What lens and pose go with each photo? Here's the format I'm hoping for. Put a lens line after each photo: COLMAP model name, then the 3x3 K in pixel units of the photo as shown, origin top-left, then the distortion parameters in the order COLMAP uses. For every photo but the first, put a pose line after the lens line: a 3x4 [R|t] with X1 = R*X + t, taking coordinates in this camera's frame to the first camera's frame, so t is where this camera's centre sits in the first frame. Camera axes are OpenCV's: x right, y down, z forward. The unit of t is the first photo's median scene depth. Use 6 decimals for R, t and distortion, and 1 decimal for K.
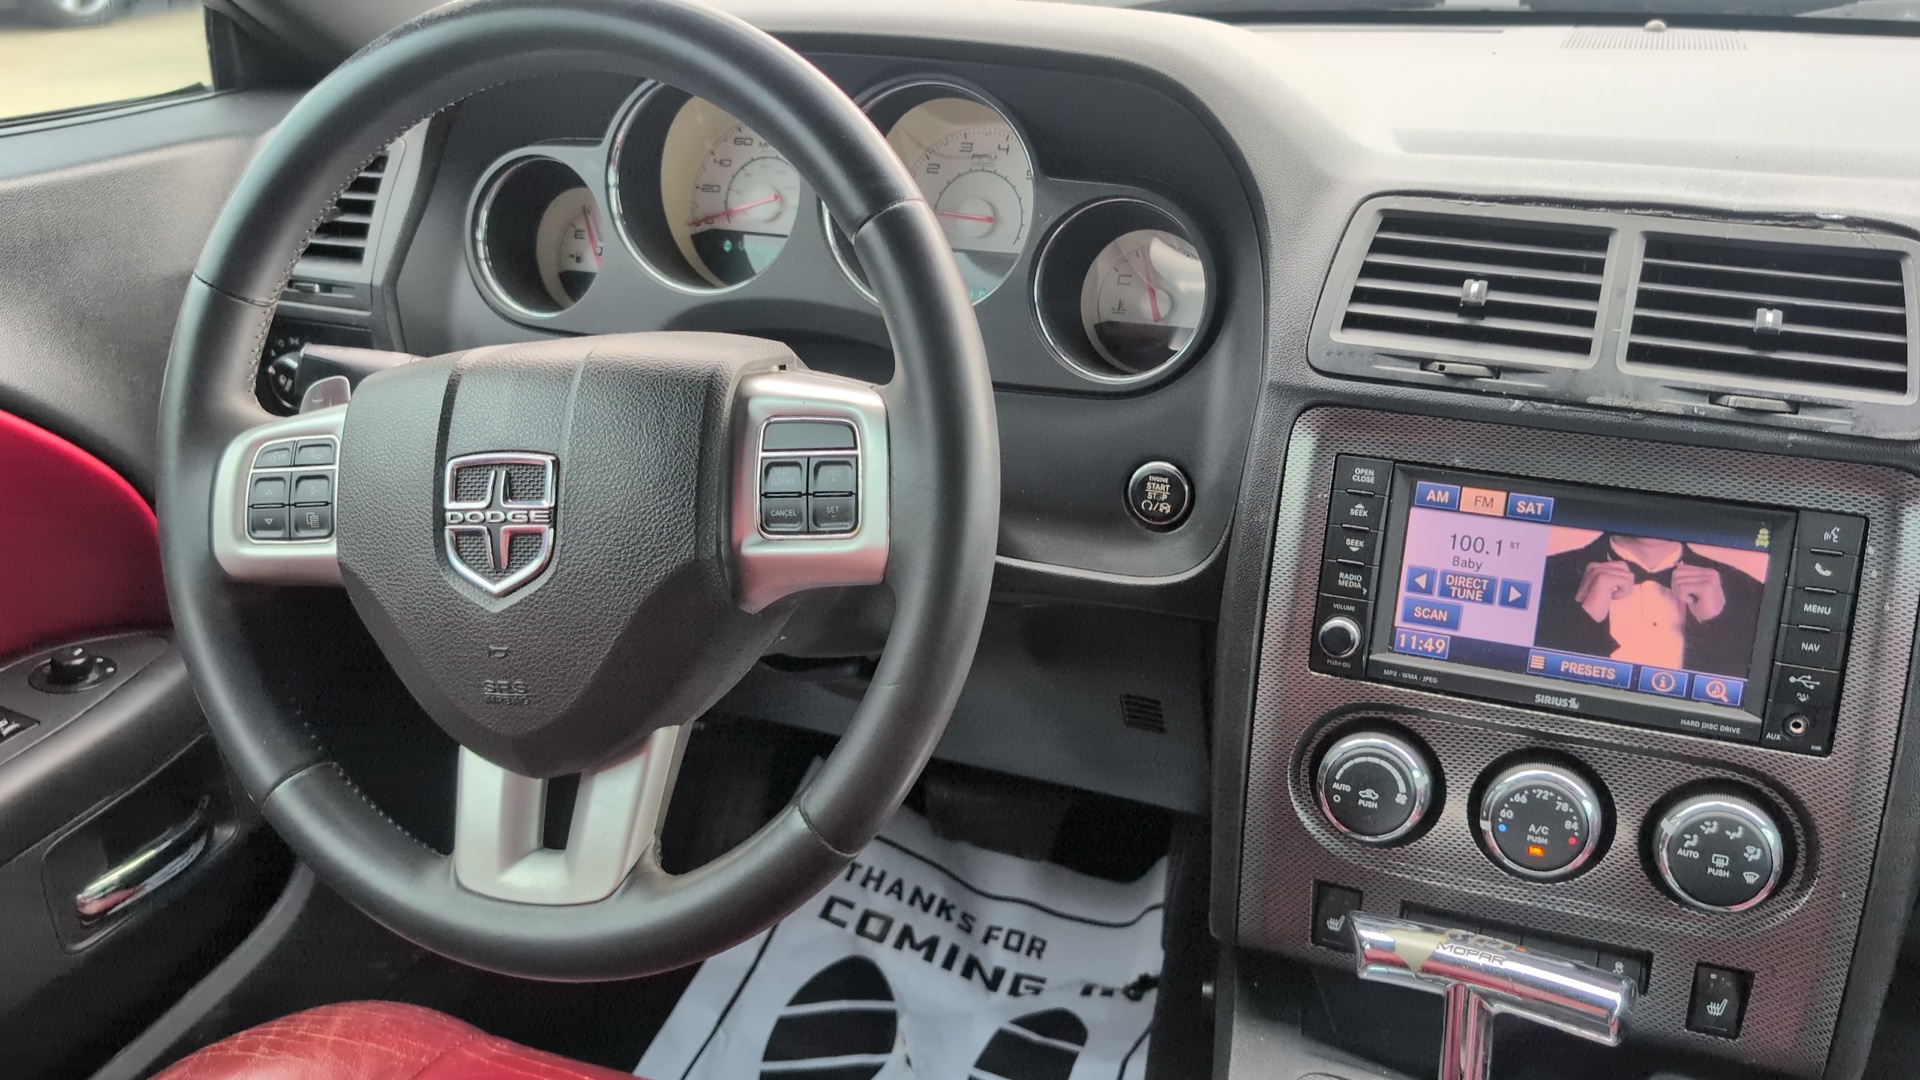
lens RADIAL K [[1619.0, 0, 963.7], [0, 1619.0, 542.3], [0, 0, 1]] dist [0.015481, -0.017046]
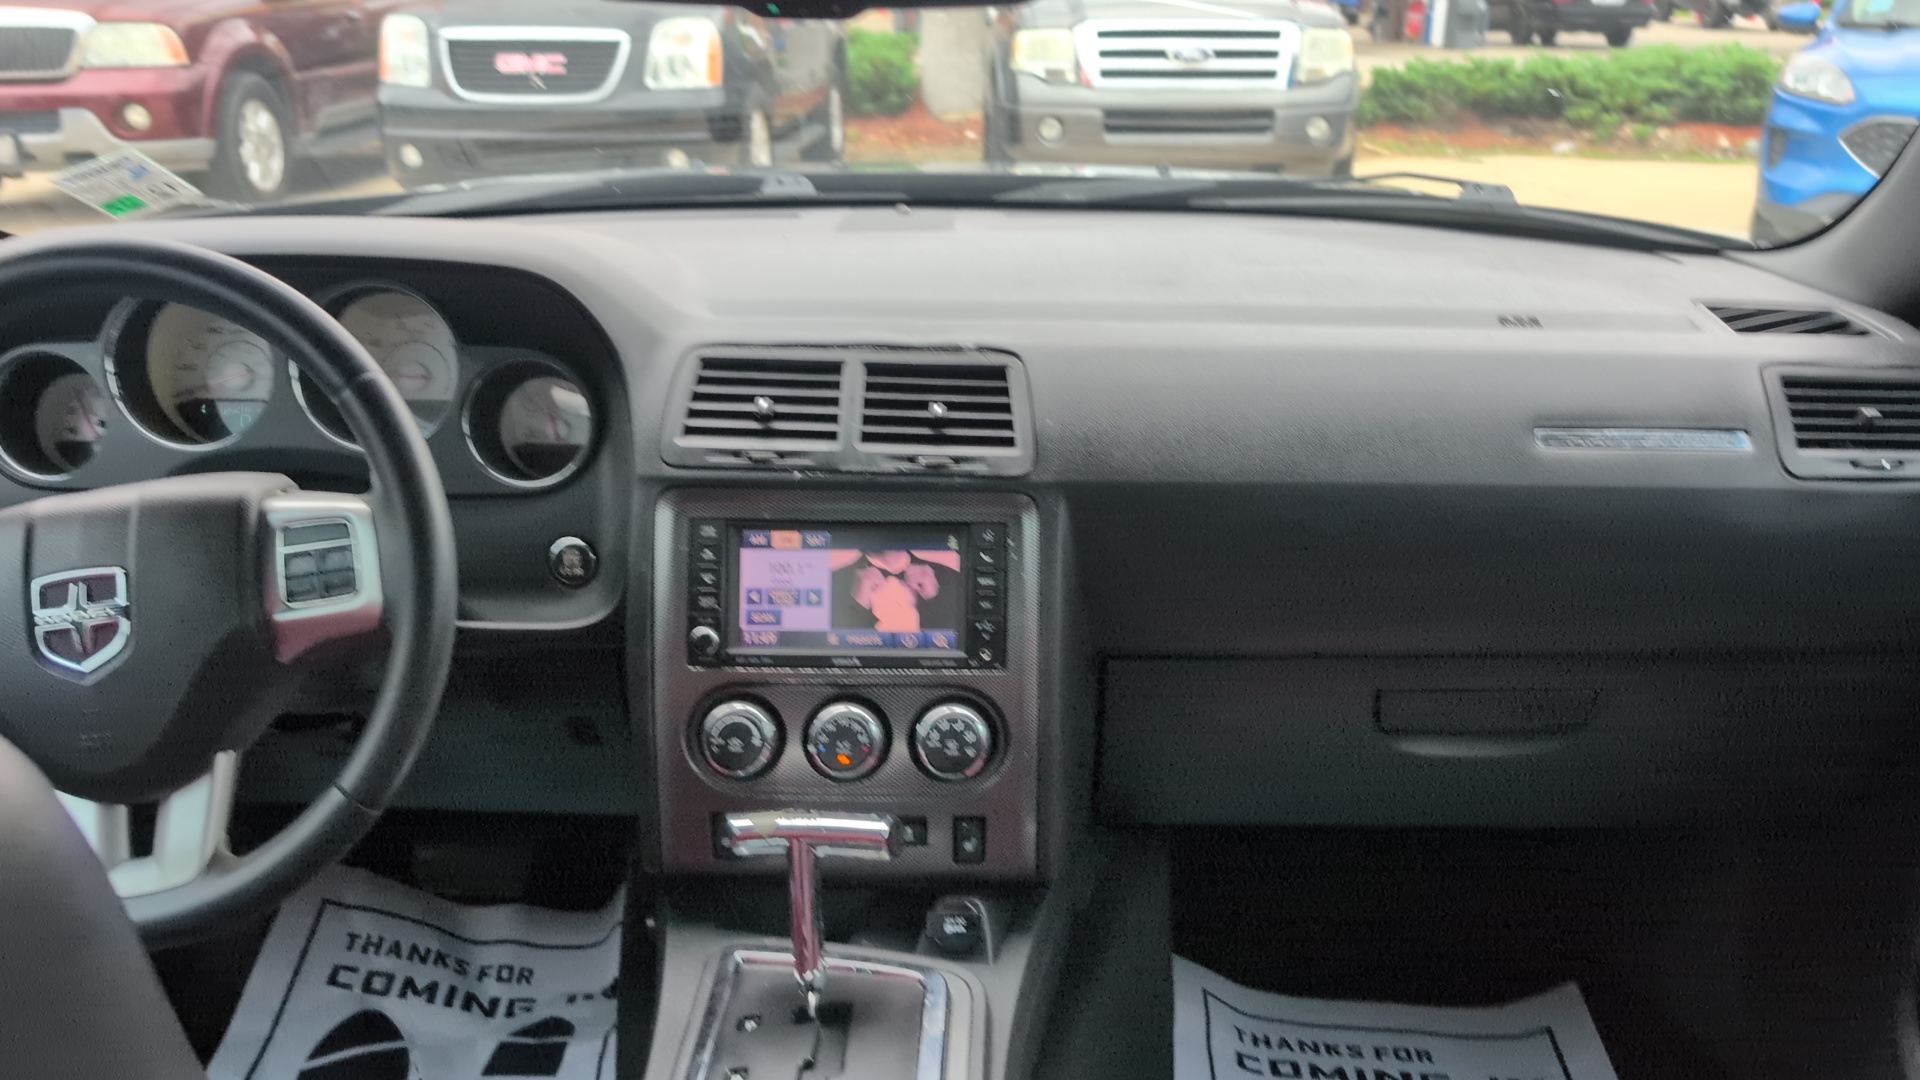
lens RADIAL K [[1619.0, 0, 961.1], [0, 1619.0, 524.8], [0, 0, 1]] dist [0.015481, -0.017046]
pose [[0.940081, -0.097178, 0.326809, -0.016970], [0.125668, 0.989796, -0.067169, 0.067047], [-0.316947, 0.104214, 0.942701, -0.389865]]
